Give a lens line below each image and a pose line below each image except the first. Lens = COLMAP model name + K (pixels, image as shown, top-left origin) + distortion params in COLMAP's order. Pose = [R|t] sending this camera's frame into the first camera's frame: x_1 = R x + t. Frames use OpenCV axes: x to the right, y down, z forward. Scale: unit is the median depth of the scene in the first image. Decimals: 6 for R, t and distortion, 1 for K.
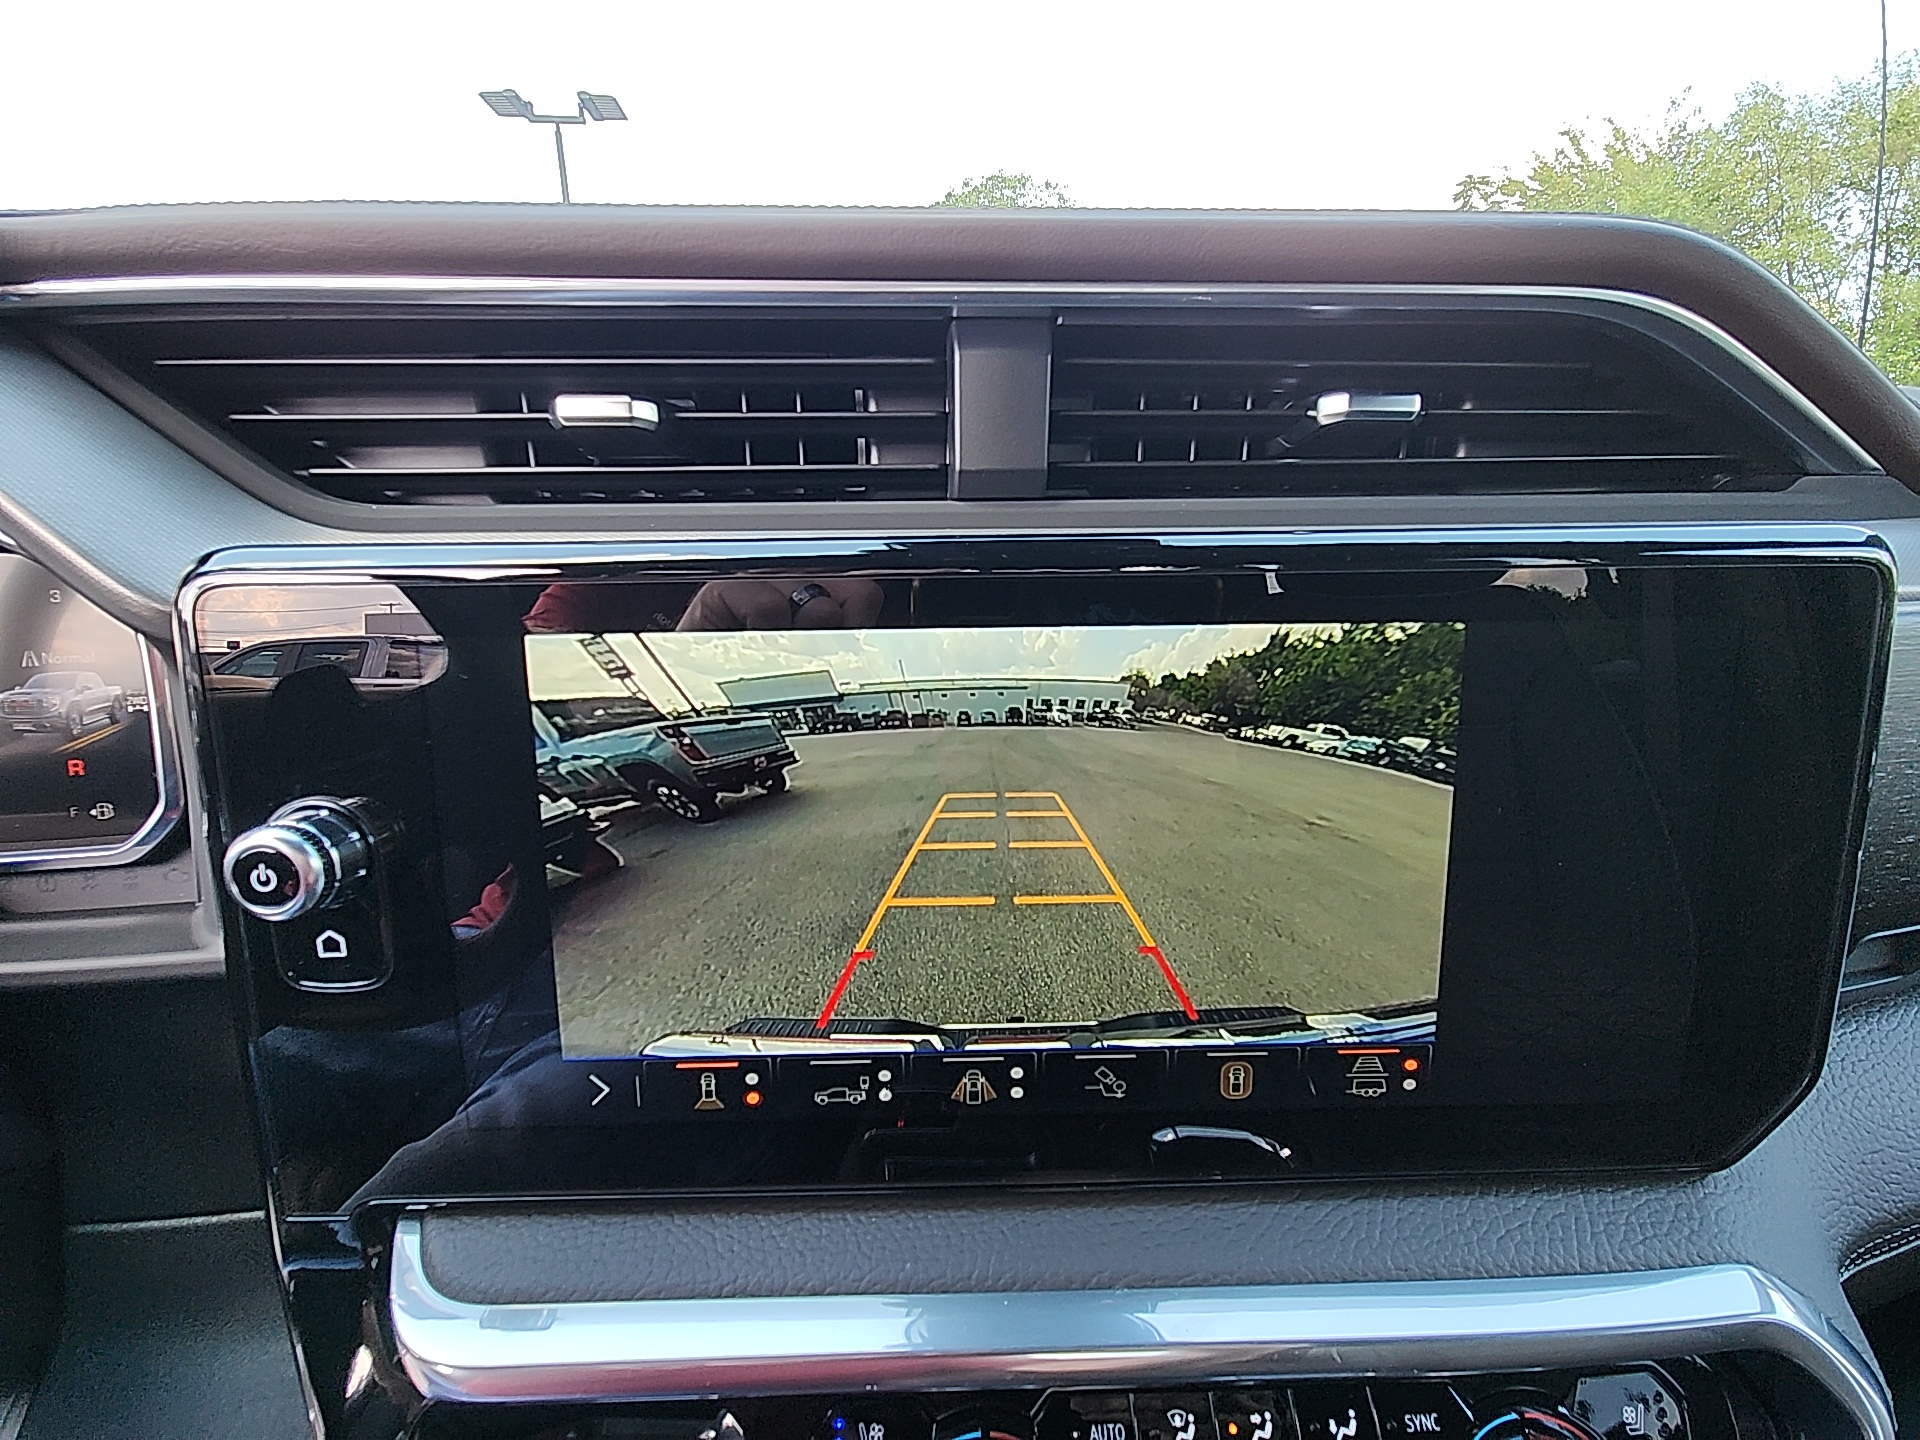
lens RADIAL K [[773.0, 0, 964.1], [0, 773.0, 703.2], [0, 0, 1]] dist [0.010270, -0.008700]
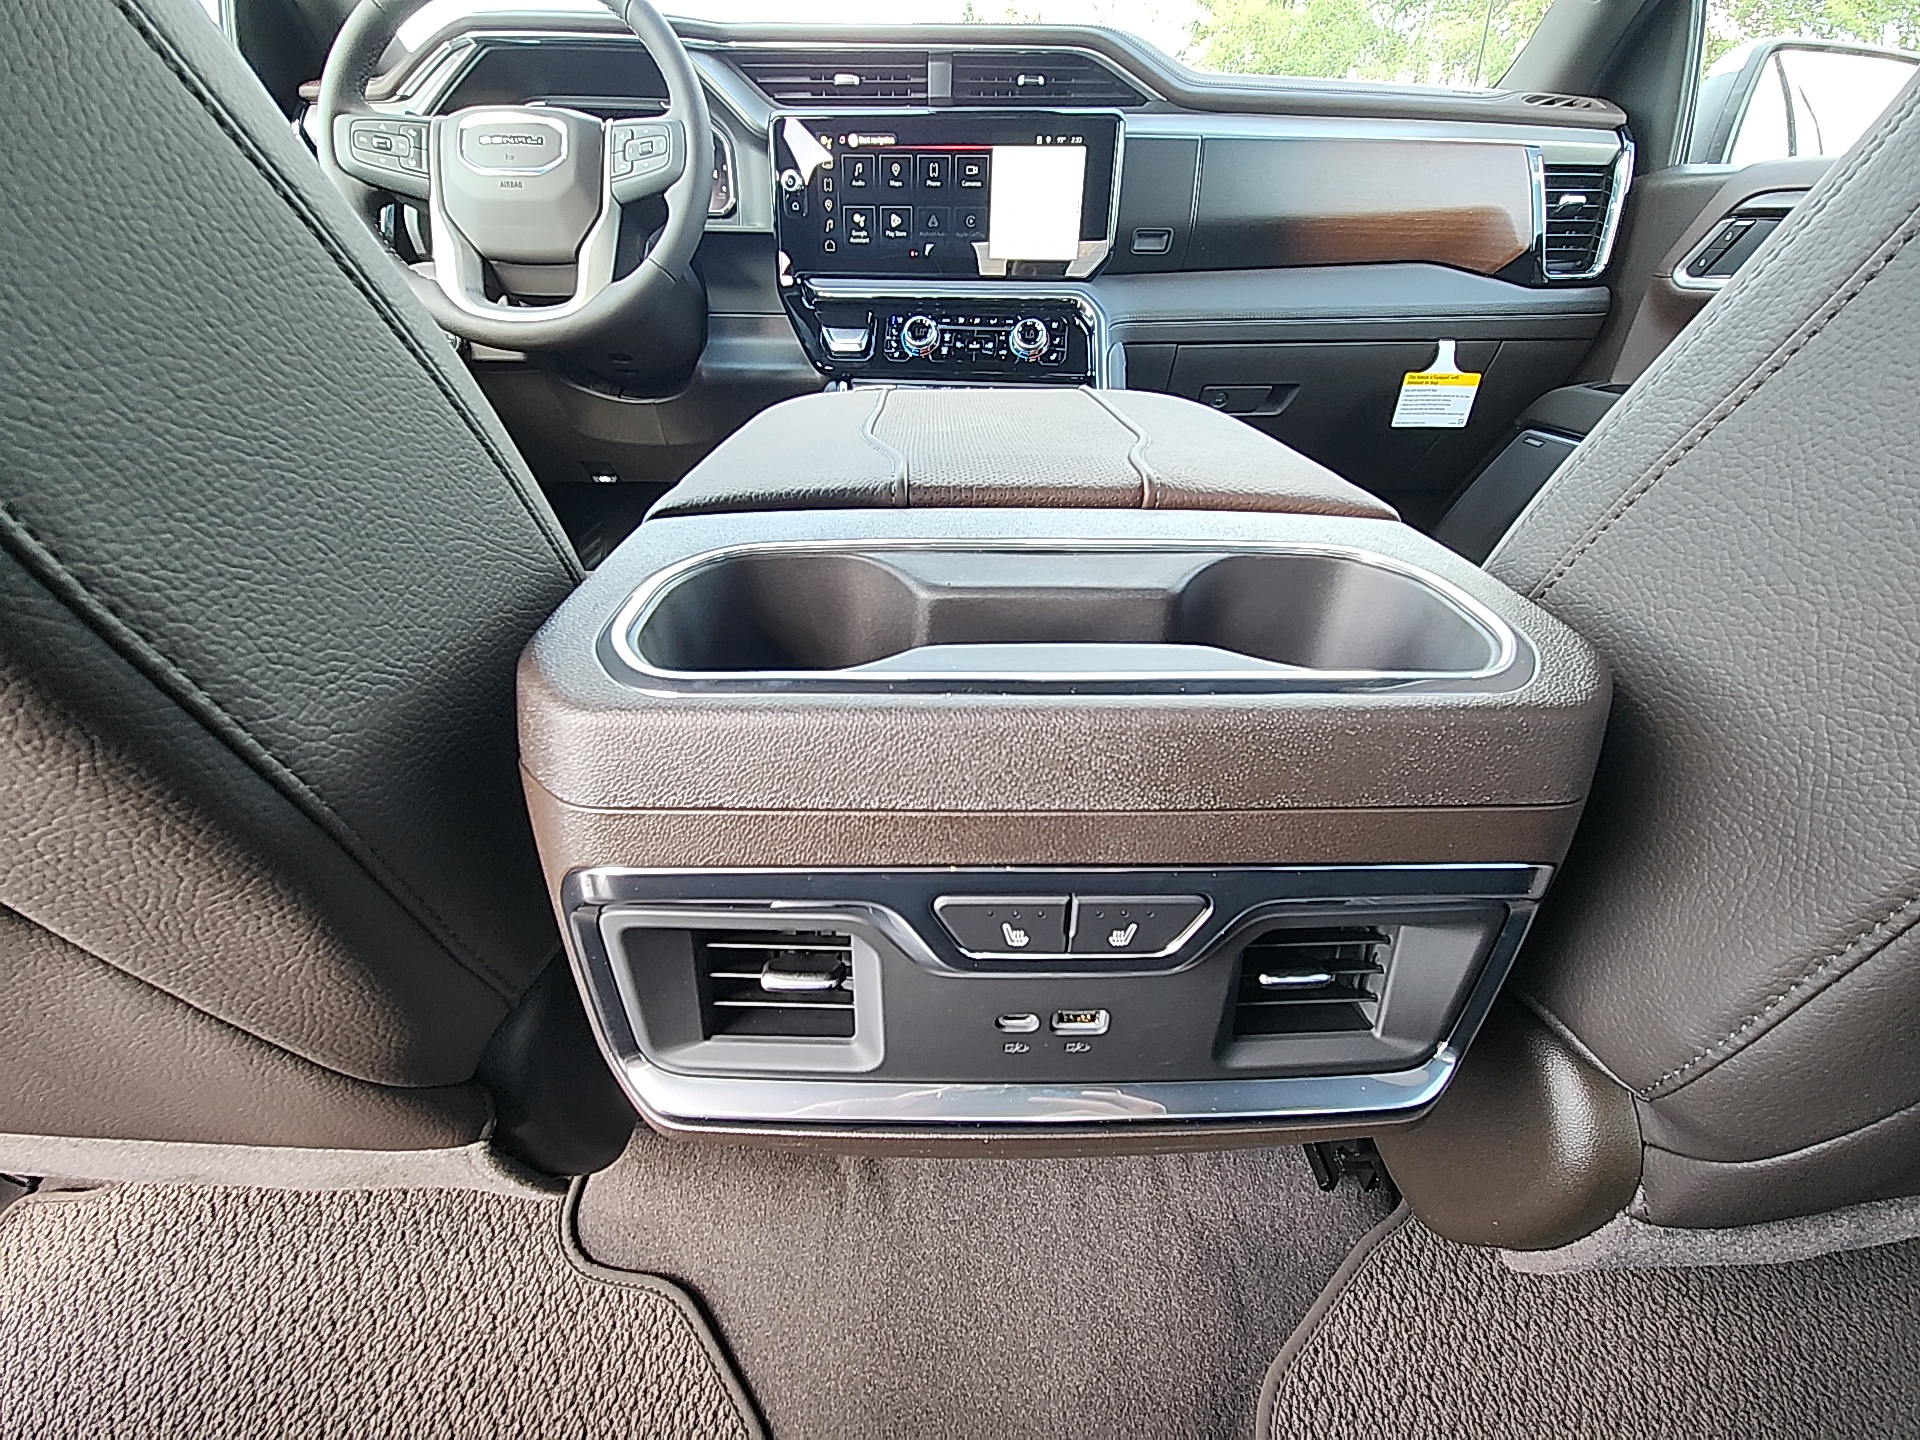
lens RADIAL K [[773.0, 0, 956.3], [0, 773.0, 701.5], [0, 0, 1]] dist [0.010270, -0.008700]
pose [[0.992224, 0.082174, -0.093481, 0.877783], [-0.052786, 0.958004, 0.281853, 1.803081], [0.112716, -0.274727, 0.954893, -4.269250]]
